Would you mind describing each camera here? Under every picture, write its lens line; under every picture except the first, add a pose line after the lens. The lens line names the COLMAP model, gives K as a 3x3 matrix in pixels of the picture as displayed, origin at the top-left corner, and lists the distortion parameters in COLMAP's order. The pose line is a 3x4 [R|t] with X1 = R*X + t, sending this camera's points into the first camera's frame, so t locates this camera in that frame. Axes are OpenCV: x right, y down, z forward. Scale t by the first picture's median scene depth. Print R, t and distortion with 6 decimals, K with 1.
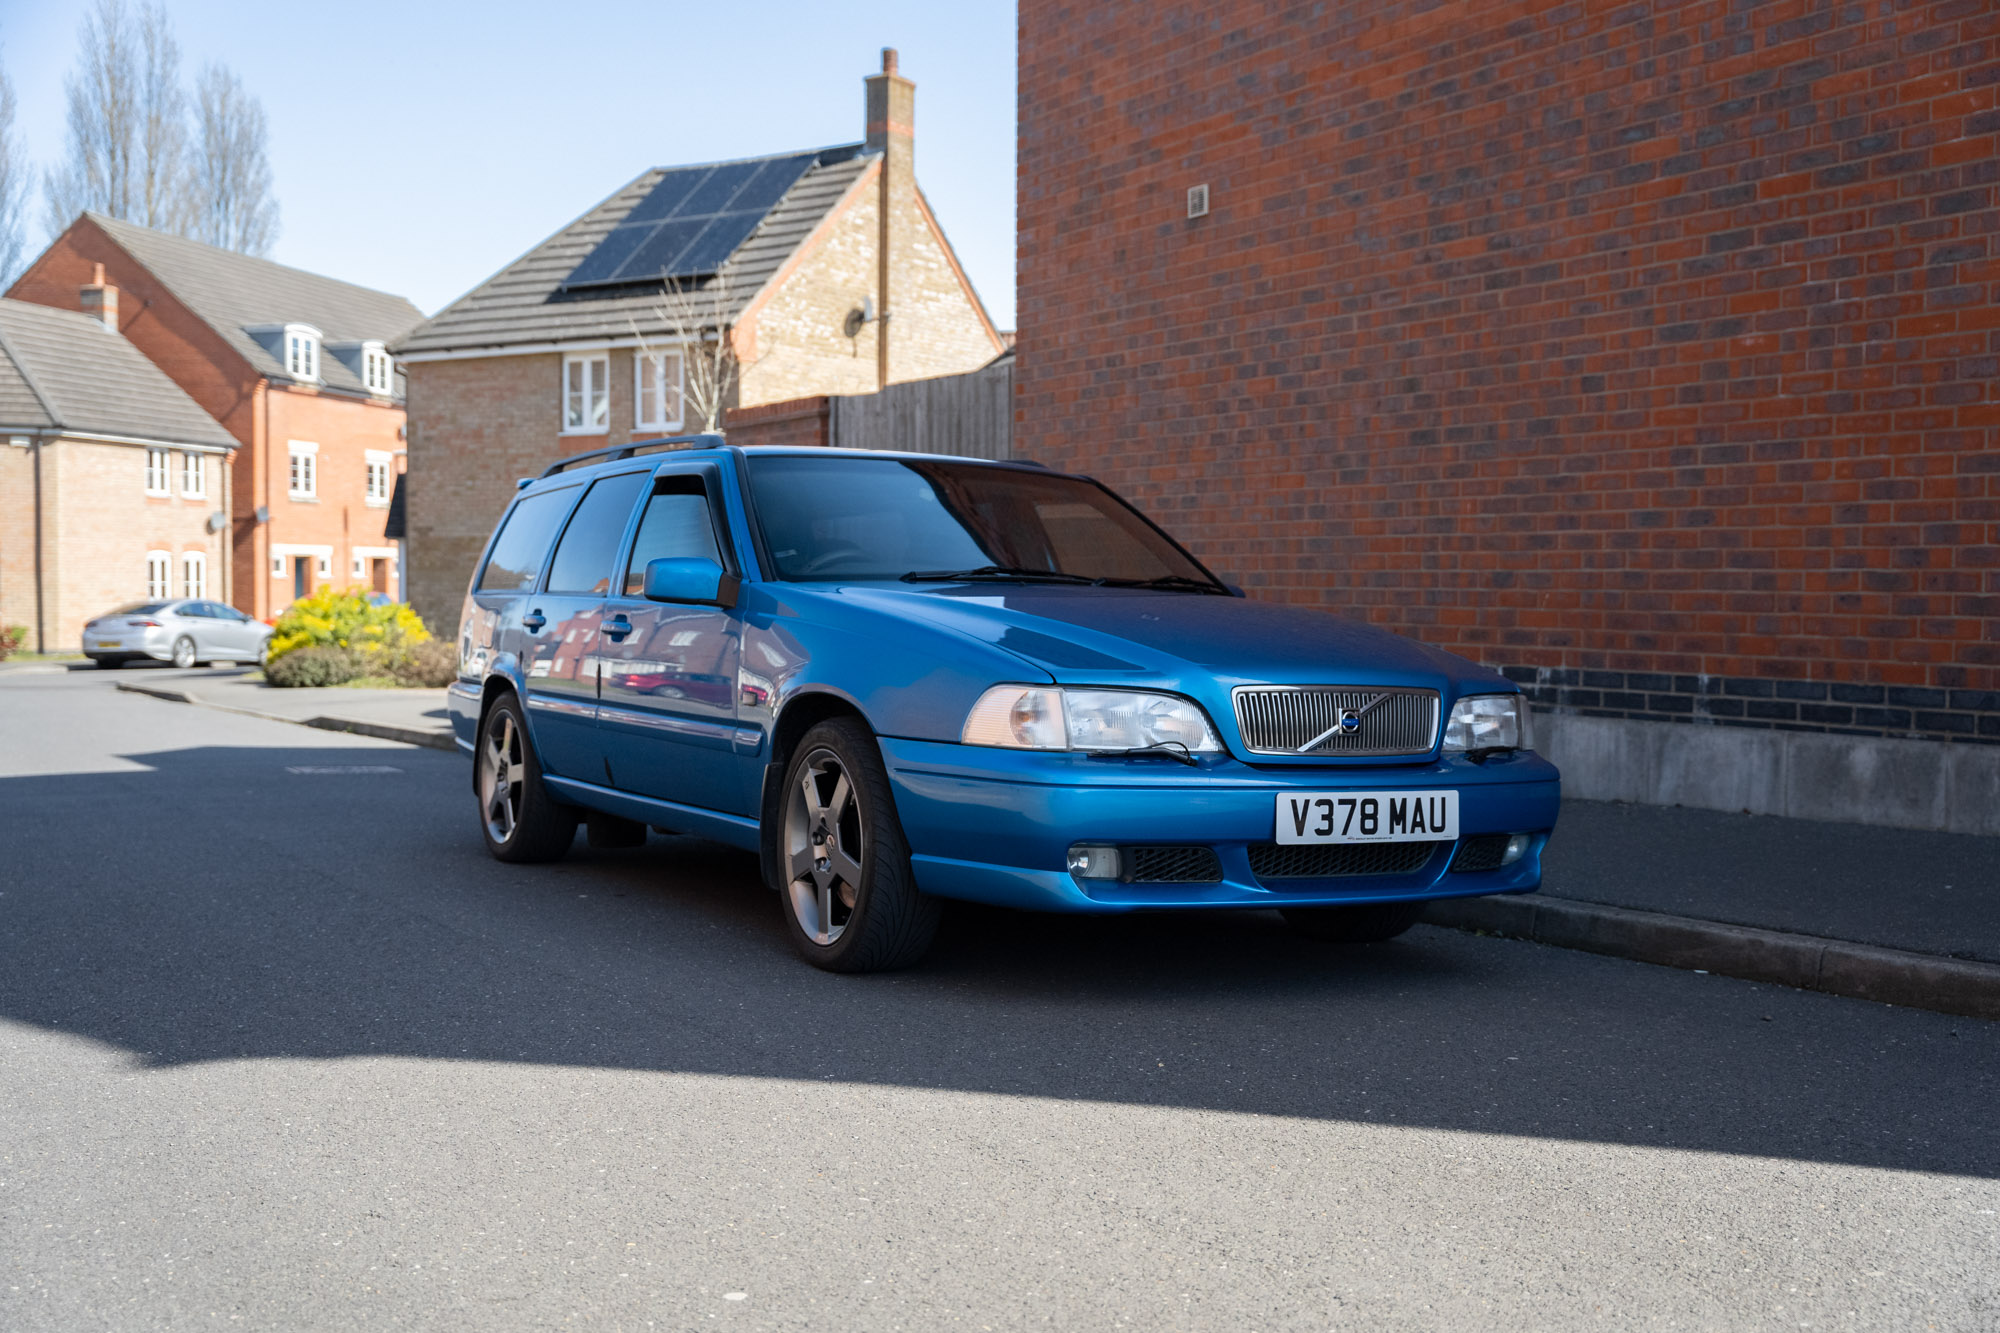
lens RADIAL K [[2000.5, 0, 1000.7], [0, 2000.5, 654.5], [0, 0, 1]] dist [-0.040123, 0.000000]
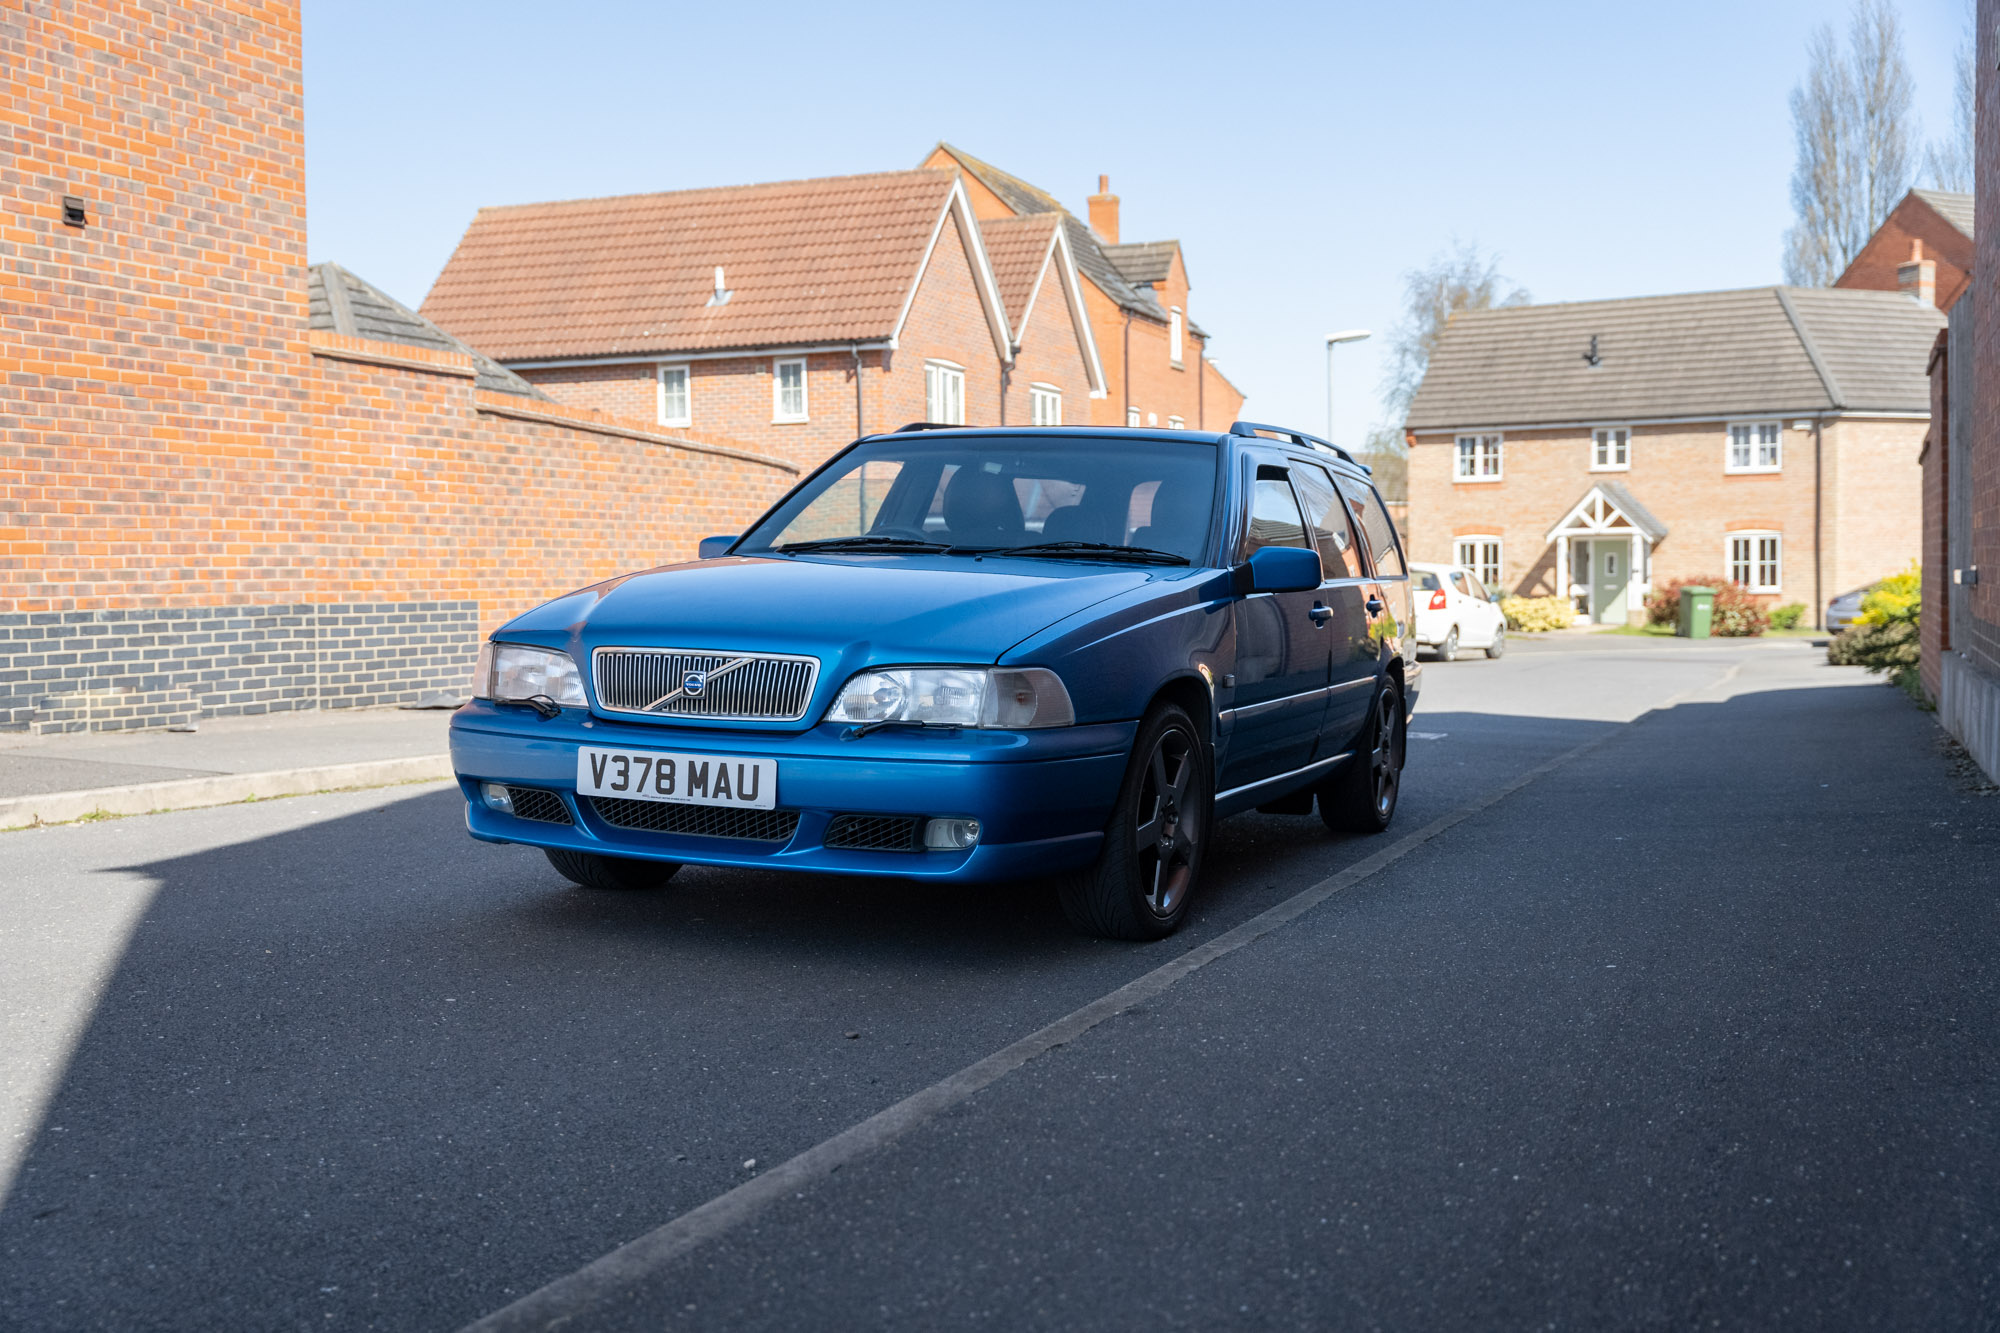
lens RADIAL K [[2000.5, 0, 999.8], [0, 2000.5, 669.2], [0, 0, 1]] dist [-0.040123, 0.000000]
pose [[0.578667, 0.020512, -0.815306, 0.837859], [-0.005570, 0.999760, 0.021199, 0.002419], [0.815545, -0.007726, 0.578643, 0.409033]]
